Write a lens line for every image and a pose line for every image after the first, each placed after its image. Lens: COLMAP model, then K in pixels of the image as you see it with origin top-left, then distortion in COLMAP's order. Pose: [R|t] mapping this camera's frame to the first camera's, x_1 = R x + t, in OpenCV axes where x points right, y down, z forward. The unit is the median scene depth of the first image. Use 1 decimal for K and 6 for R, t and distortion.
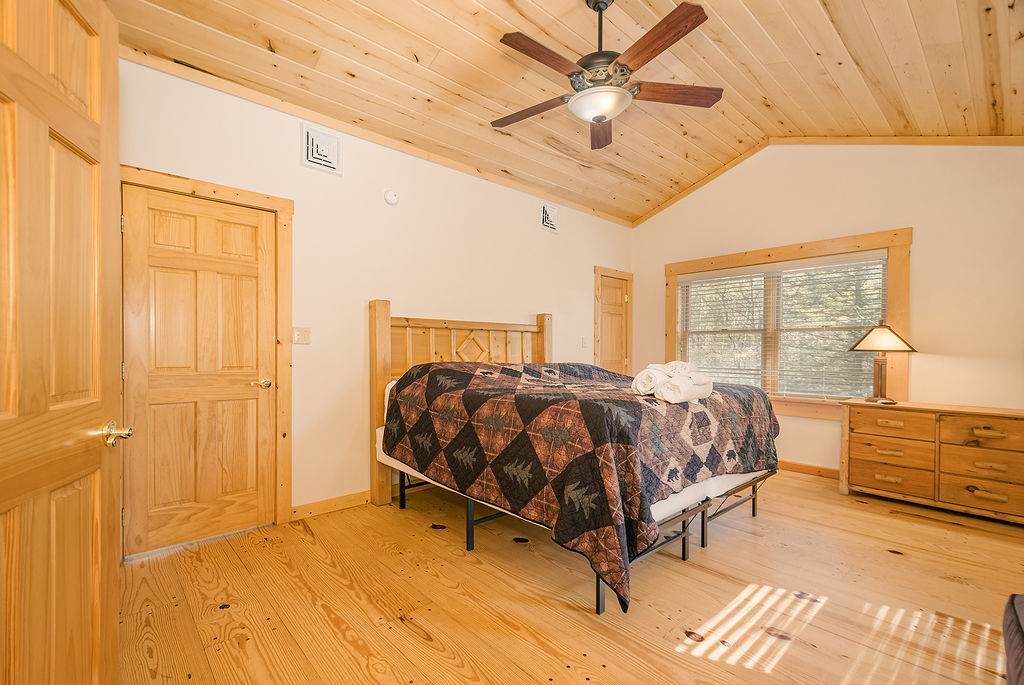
lens RADIAL K [[454.8, 0, 497.1], [0, 454.8, 356.1], [0, 0, 1]] dist [0.001407, -0.000155]
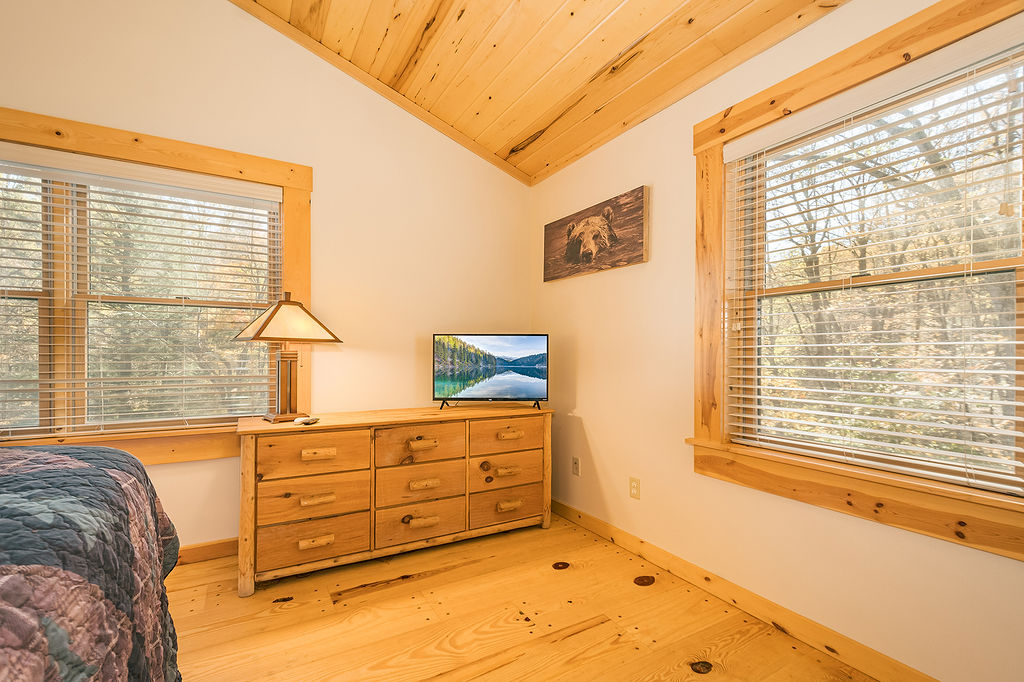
lens RADIAL K [[444.6, 0, 512.0], [0, 444.6, 358.3], [0, 0, 1]] dist [0.013945, 0.000015]
pose [[0.176454, -0.015169, 0.984192, 0.303709], [0.009697, 0.999860, 0.013672, 0.008475], [-0.984261, 0.007131, 0.176576, 0.627929]]
